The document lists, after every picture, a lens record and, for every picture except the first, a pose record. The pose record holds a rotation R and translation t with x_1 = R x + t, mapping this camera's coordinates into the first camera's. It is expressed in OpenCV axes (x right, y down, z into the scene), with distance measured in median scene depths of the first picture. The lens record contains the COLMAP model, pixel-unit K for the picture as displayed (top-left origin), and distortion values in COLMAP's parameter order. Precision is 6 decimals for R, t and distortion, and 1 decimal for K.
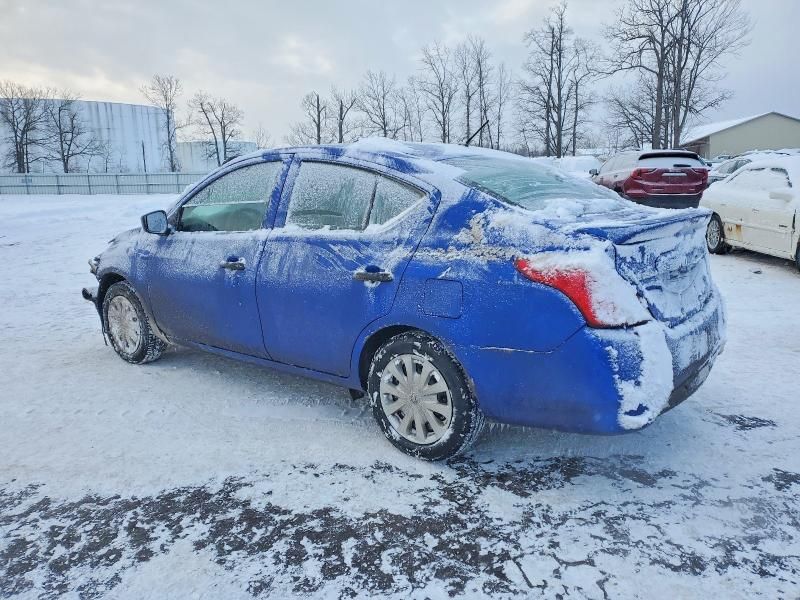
lens RADIAL K [[628.9, 0, 408.3], [0, 628.9, 307.5], [0, 0, 1]] dist [0.030863, -0.002283]
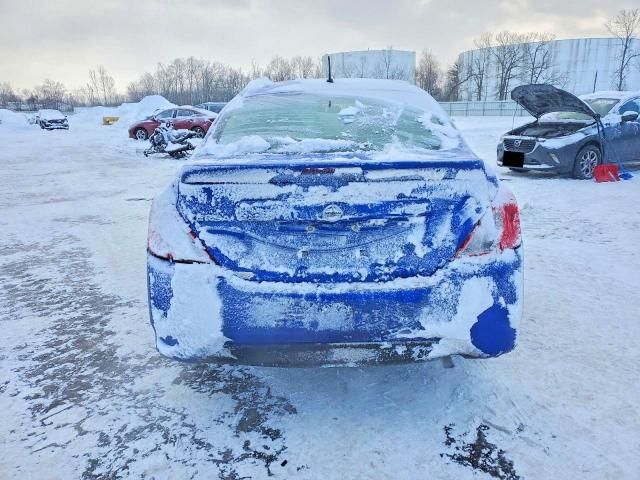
lens RADIAL K [[503.1, 0, 323.7], [0, 503.1, 236.7], [0, 0, 1]] dist [0.030863, -0.002283]
pose [[0.598215, 0.204854, -0.774709, 1.094332], [-0.160233, 0.977827, 0.134835, -0.155787], [0.785153, 0.043474, 0.617775, 0.648248]]
